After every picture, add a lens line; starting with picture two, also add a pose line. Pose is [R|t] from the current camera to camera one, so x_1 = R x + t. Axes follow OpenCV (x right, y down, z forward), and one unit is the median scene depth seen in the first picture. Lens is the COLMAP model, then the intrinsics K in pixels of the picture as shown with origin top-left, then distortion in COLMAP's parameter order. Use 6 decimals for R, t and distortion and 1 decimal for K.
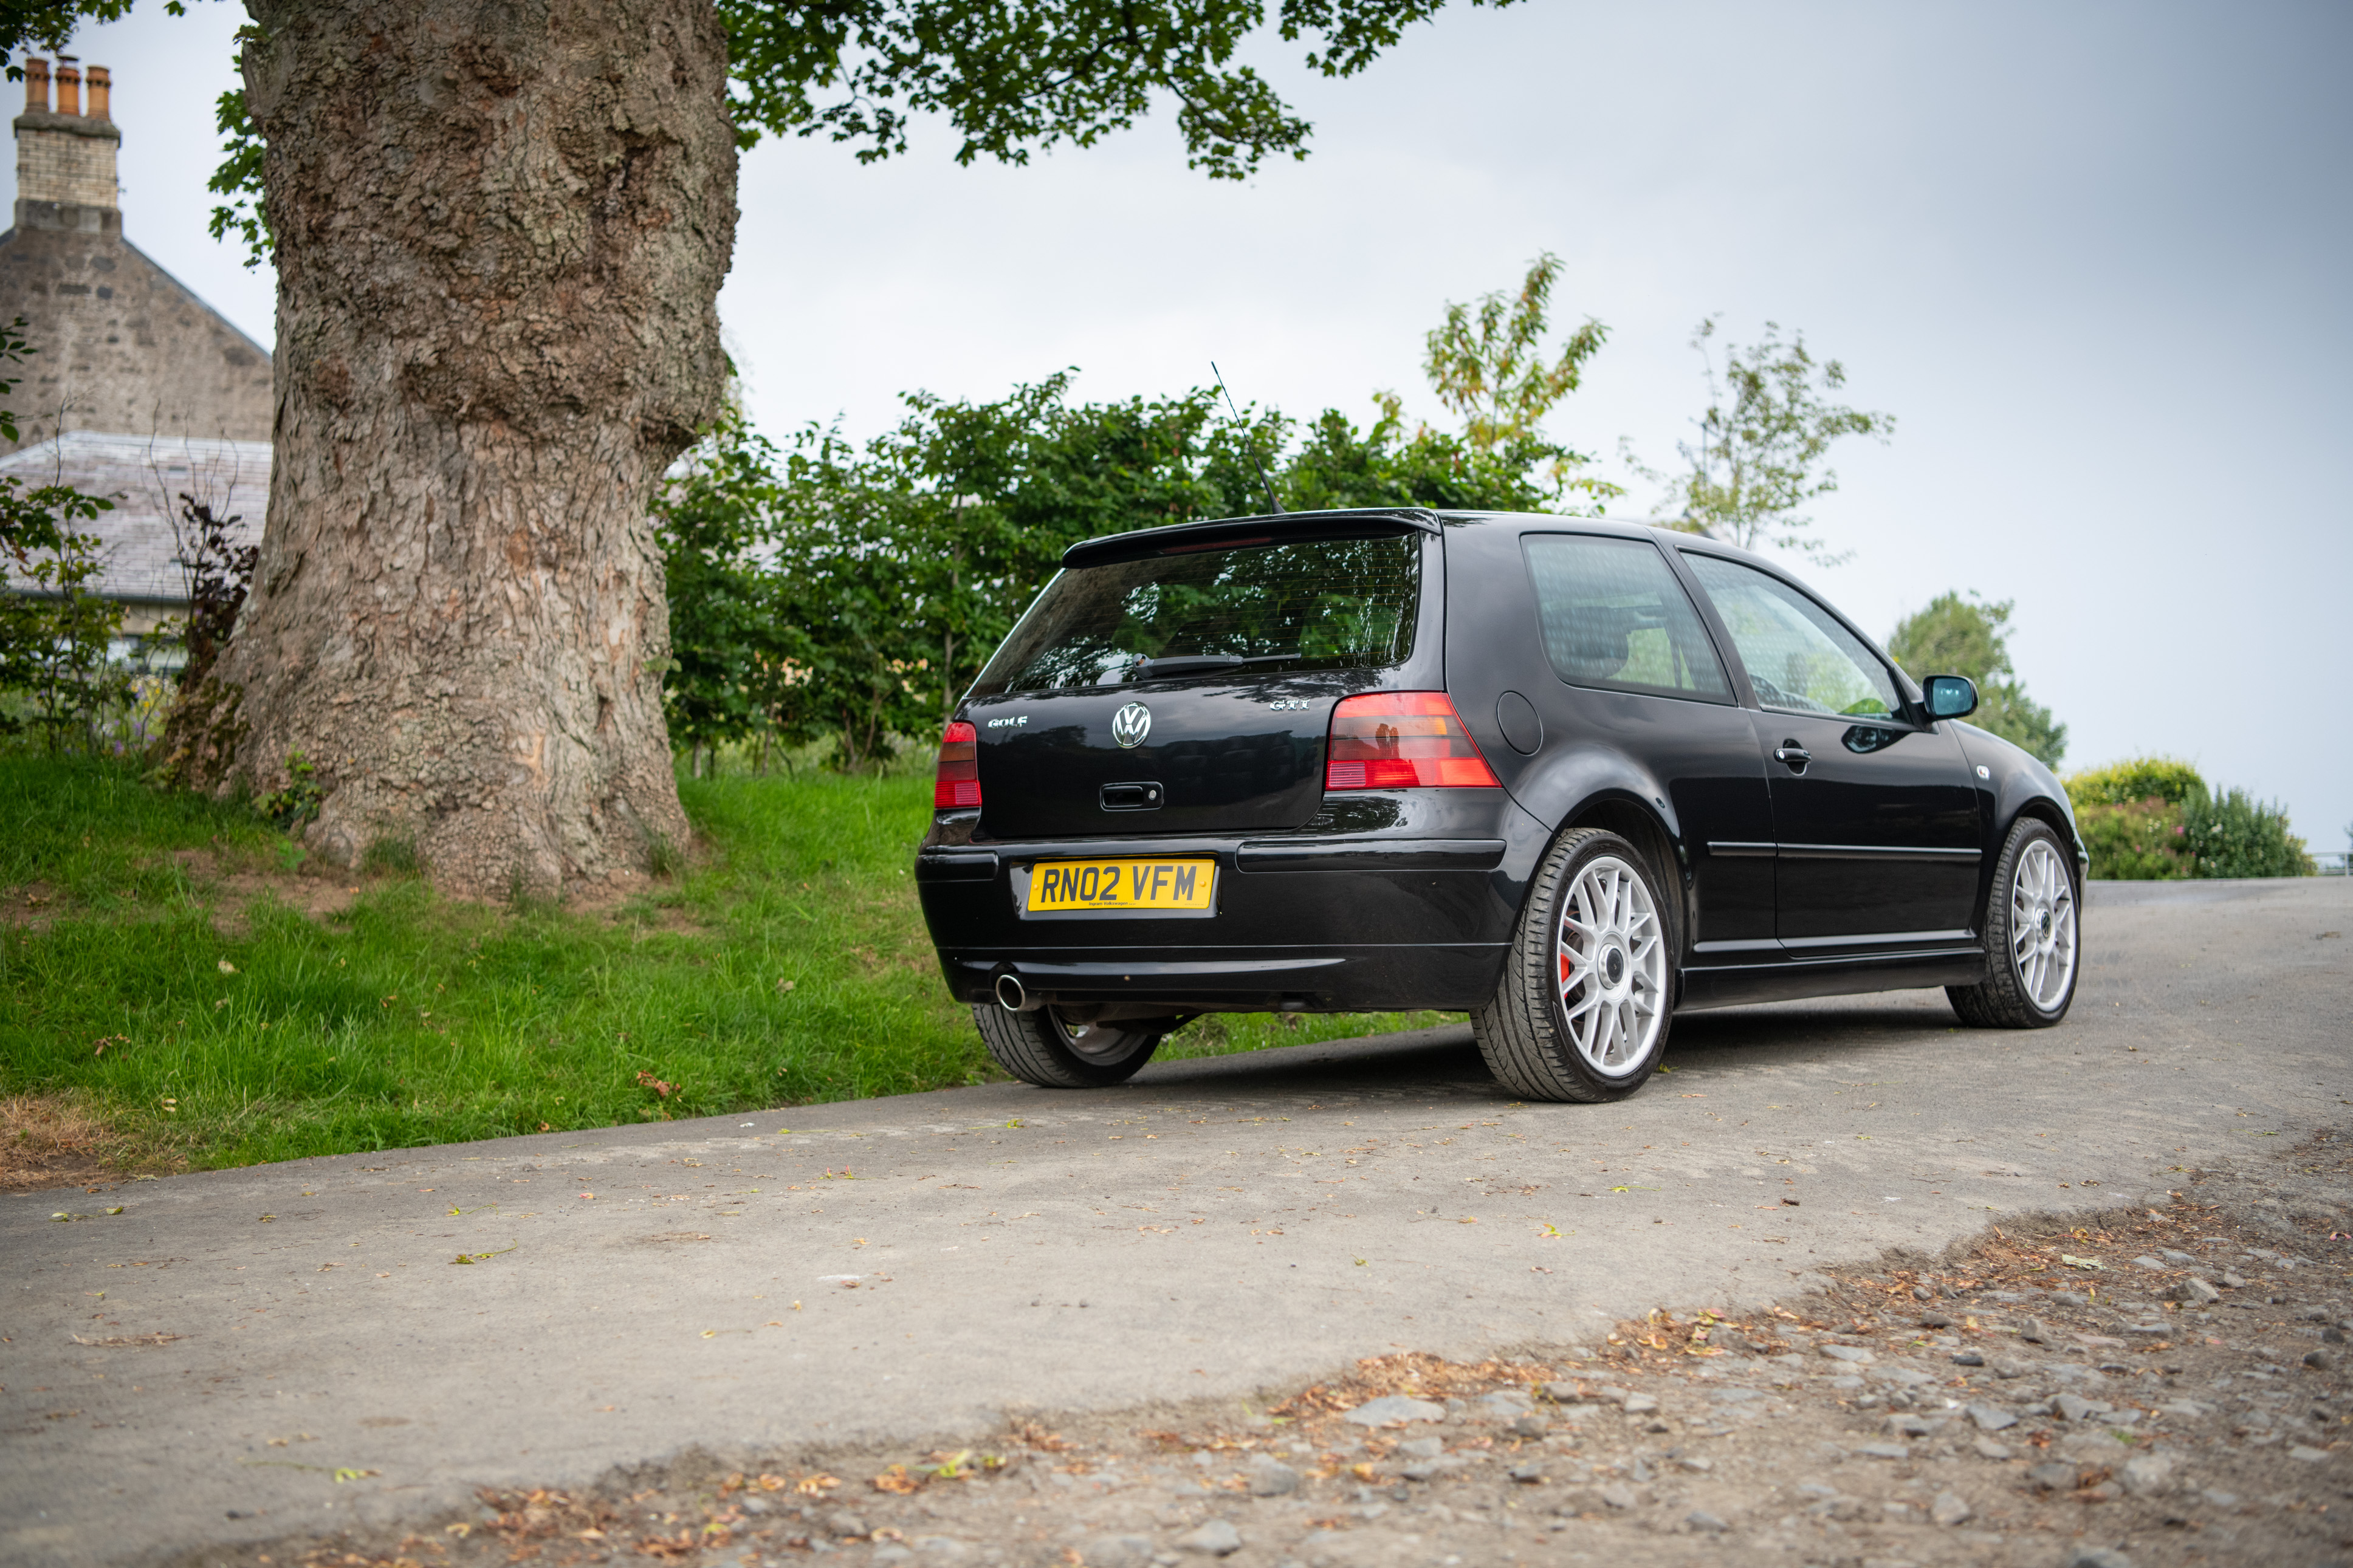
lens RADIAL K [[2926.6, 0, 1176.5], [0, 2926.6, 784.0], [0, 0, 1]] dist [0.124076, -0.009409]
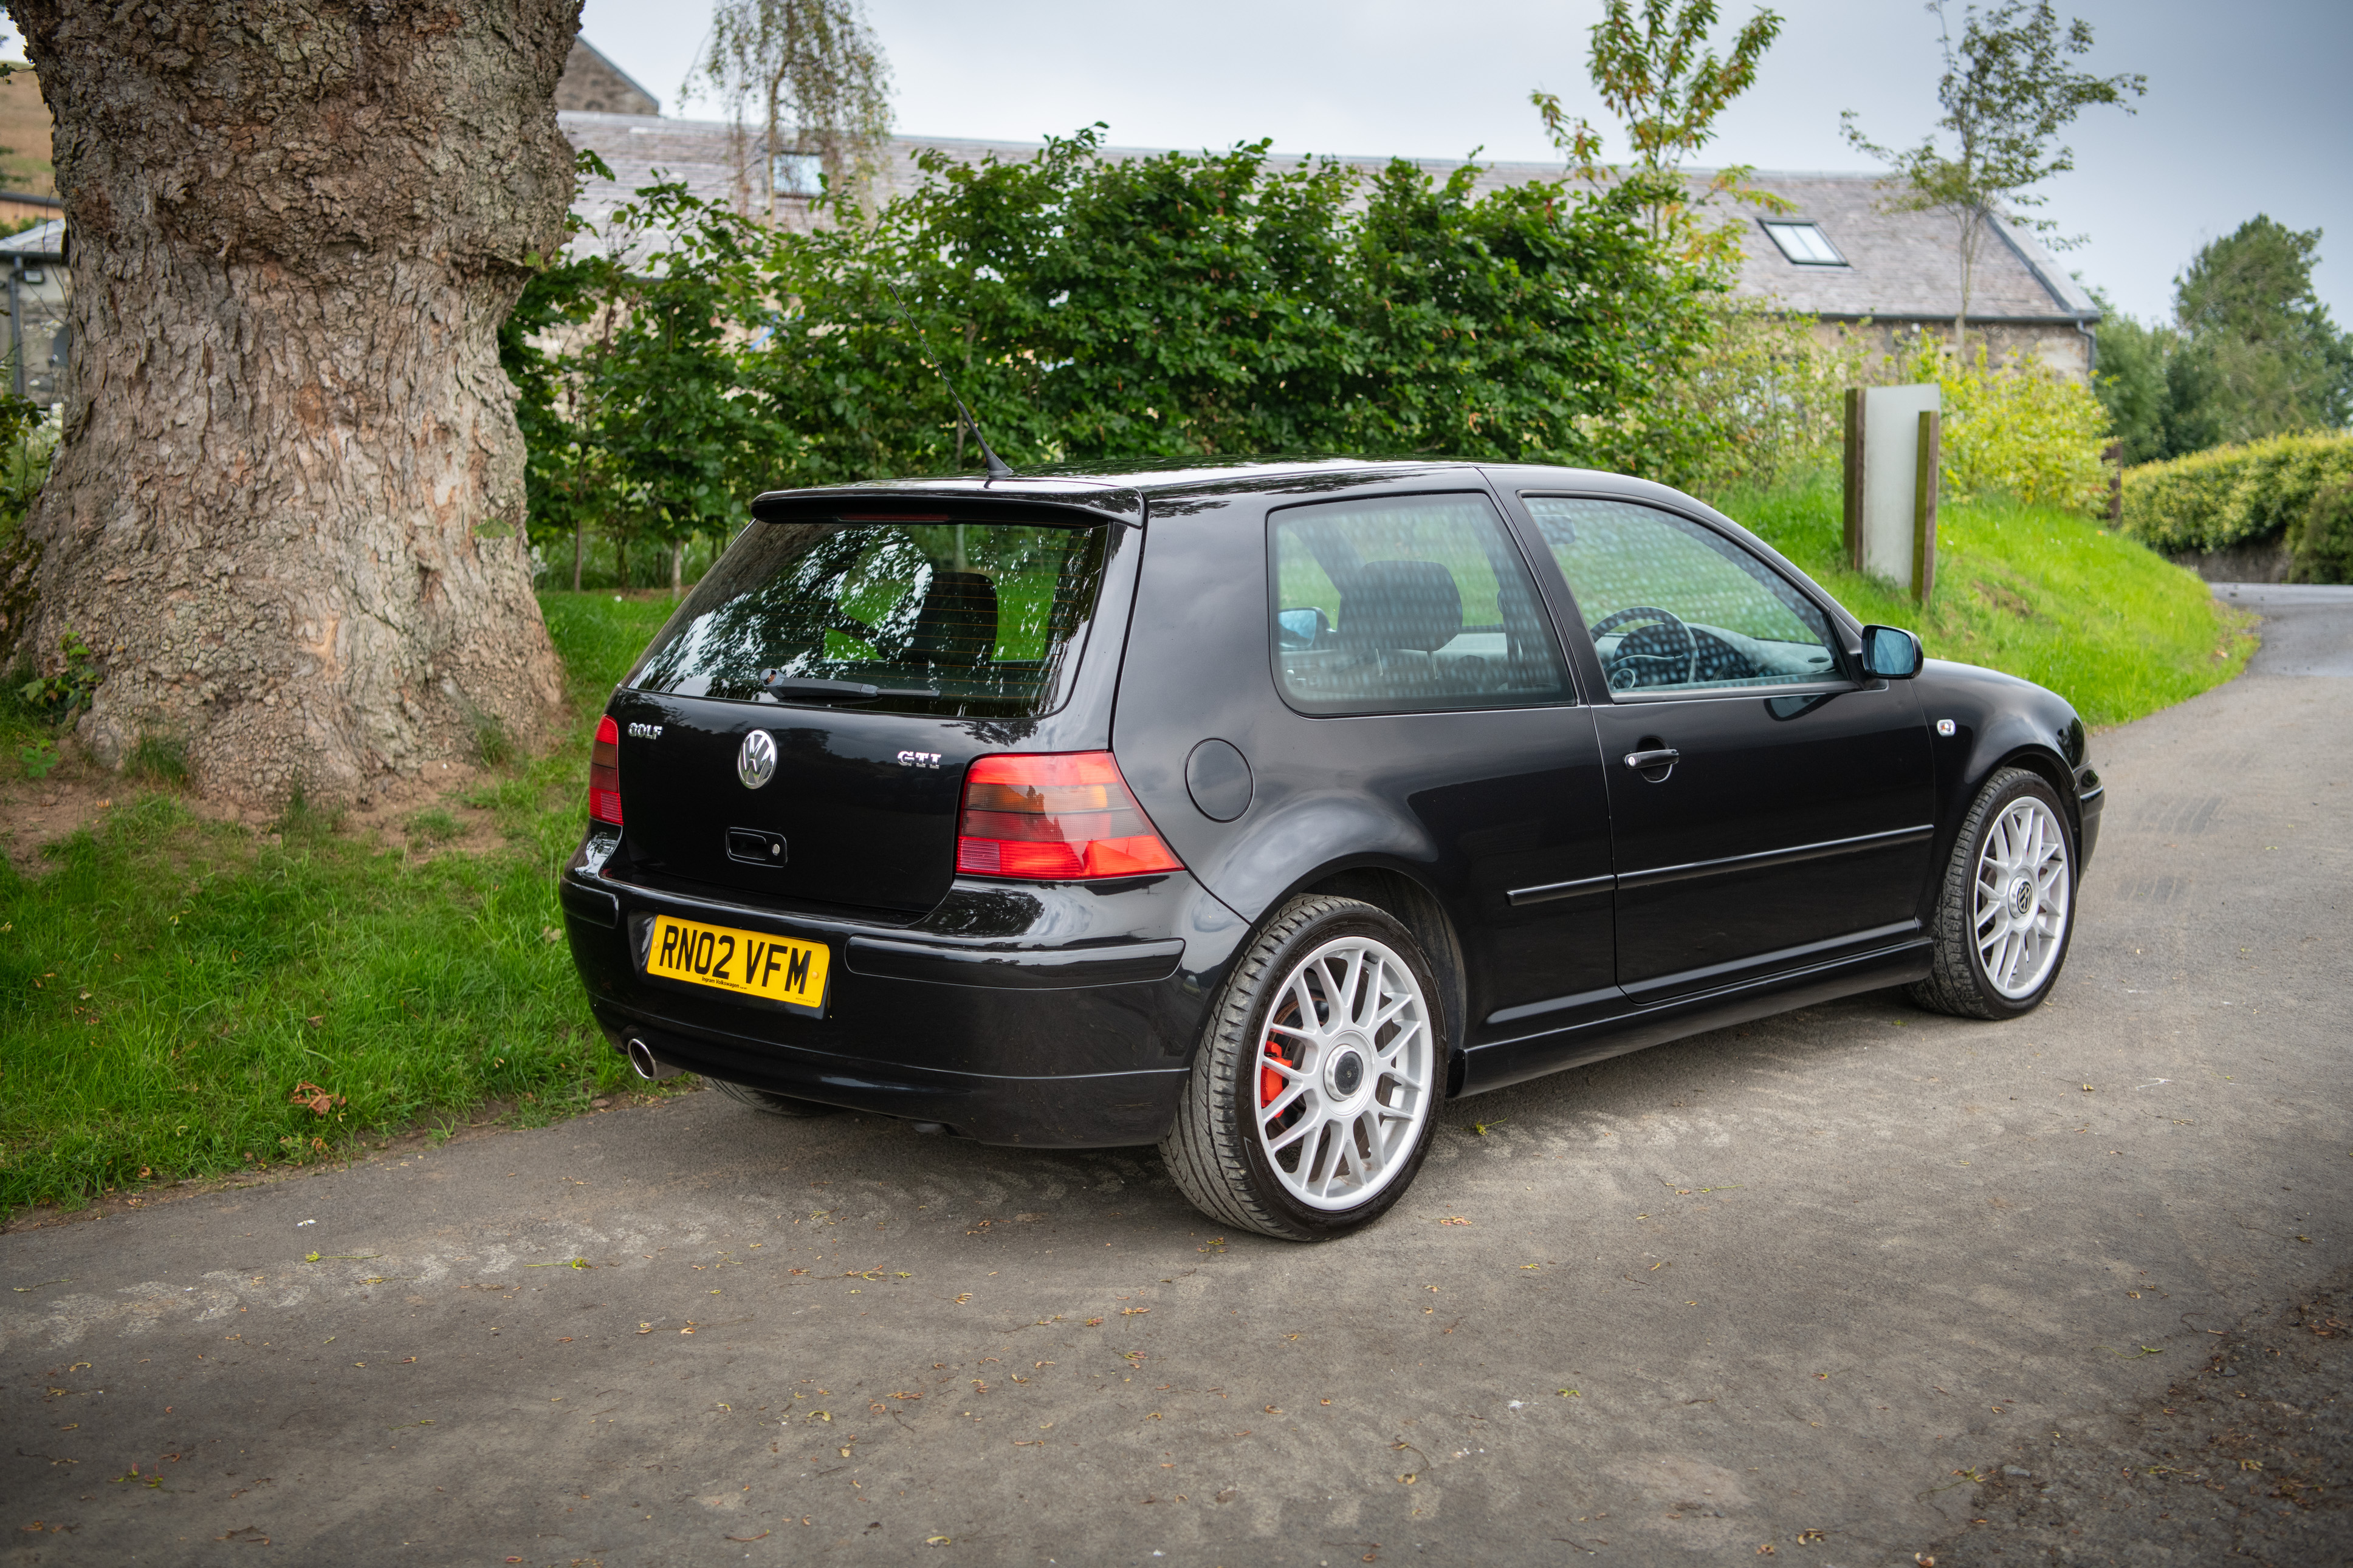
lens RADIAL K [[2686.7, 0, 1176.5], [0, 2686.7, 784.0], [0, 0, 1]] dist [0.083557, 0.083517]
pose [[0.992965, 0.027501, -0.115168, 0.135506], [-0.010373, 0.989117, 0.146763, -0.090397], [0.117951, -0.144536, 0.982444, 0.208190]]
